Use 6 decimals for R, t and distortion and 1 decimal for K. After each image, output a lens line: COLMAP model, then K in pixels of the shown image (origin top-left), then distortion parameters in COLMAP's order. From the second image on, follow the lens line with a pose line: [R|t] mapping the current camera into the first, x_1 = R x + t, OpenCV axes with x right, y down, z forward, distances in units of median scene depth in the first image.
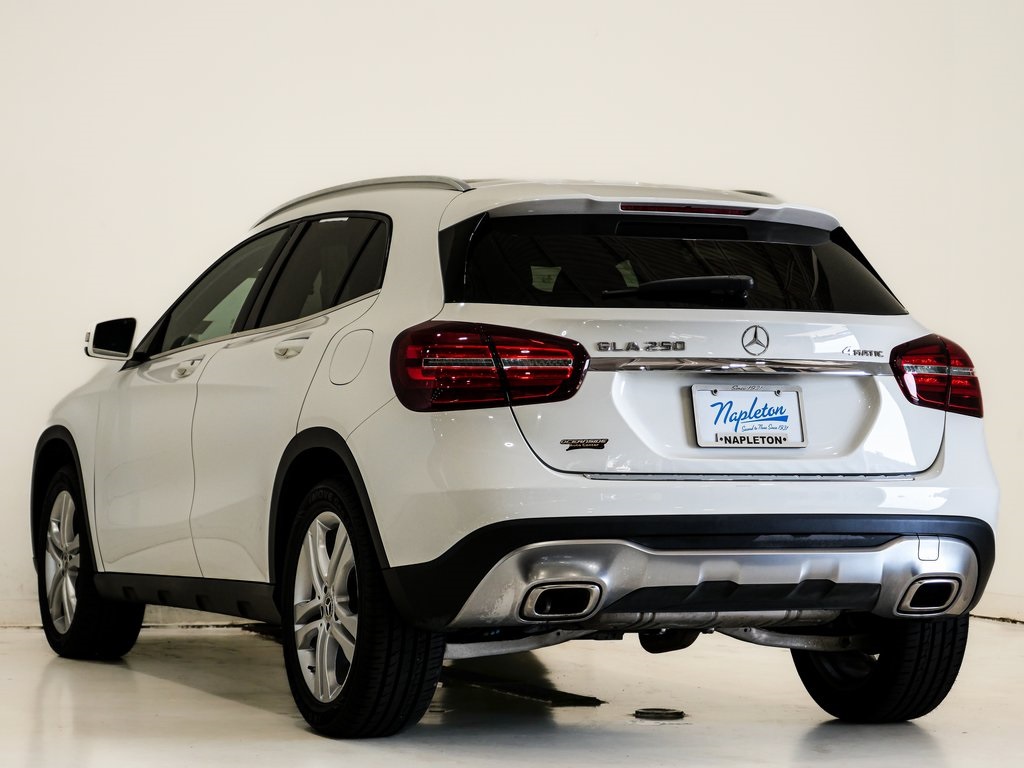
lens RADIAL K [[2900.0, 0, 513.0], [0, 2900.0, 383.1], [0, 0, 1]] dist [0.117603, 0.000000]
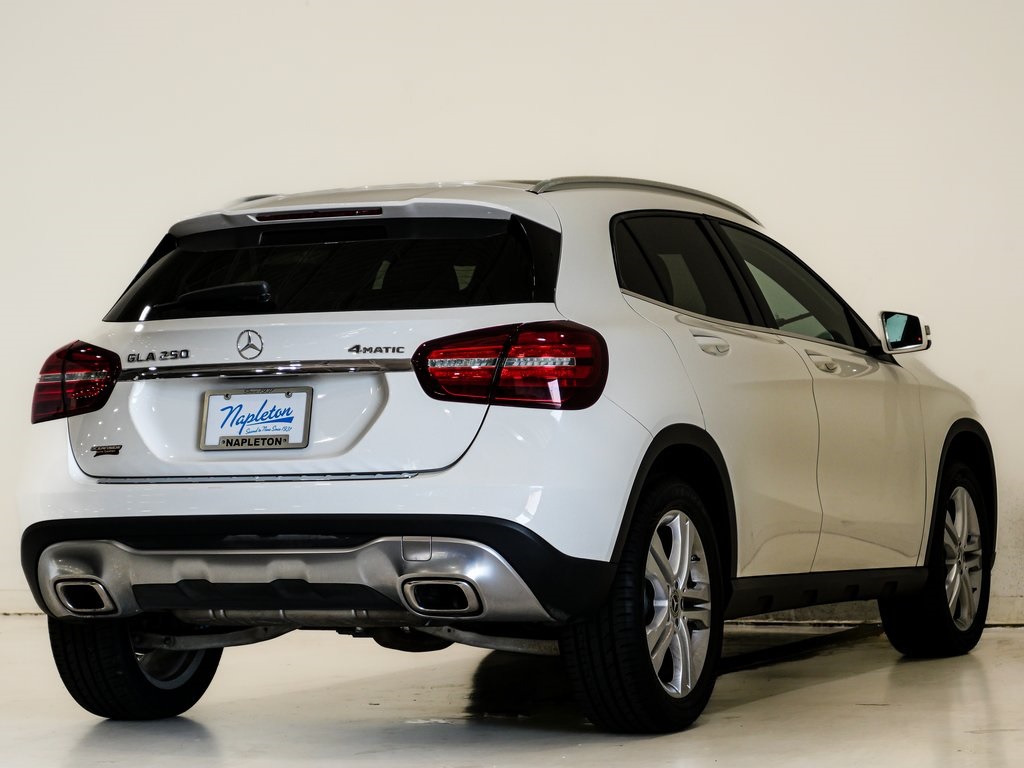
lens RADIAL K [[3053.0, 0, 511.8], [0, 3053.0, 381.8], [0, 0, 1]] dist [0.142065, 0.000000]
pose [[0.672983, -0.037174, -0.738723, 0.929316], [0.040350, 0.999094, -0.013517, 0.016479], [0.738557, -0.020711, 0.673873, 0.340338]]
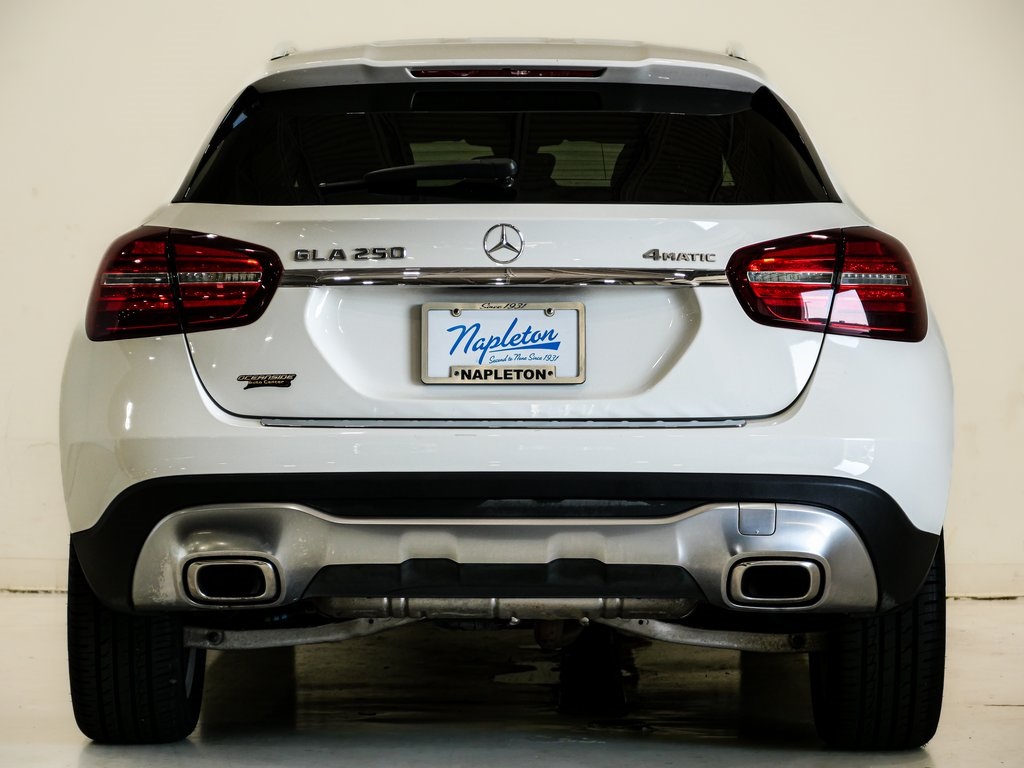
lens RADIAL K [[3499.0, 0, 511.5], [0, 3499.0, 386.5], [0, 0, 1]] dist [0.028809, 0.000000]
pose [[0.912673, -0.002355, -0.408685, 0.455415], [0.013315, 0.999624, 0.023974, 0.000790], [0.408474, -0.027322, 0.912361, 0.161996]]
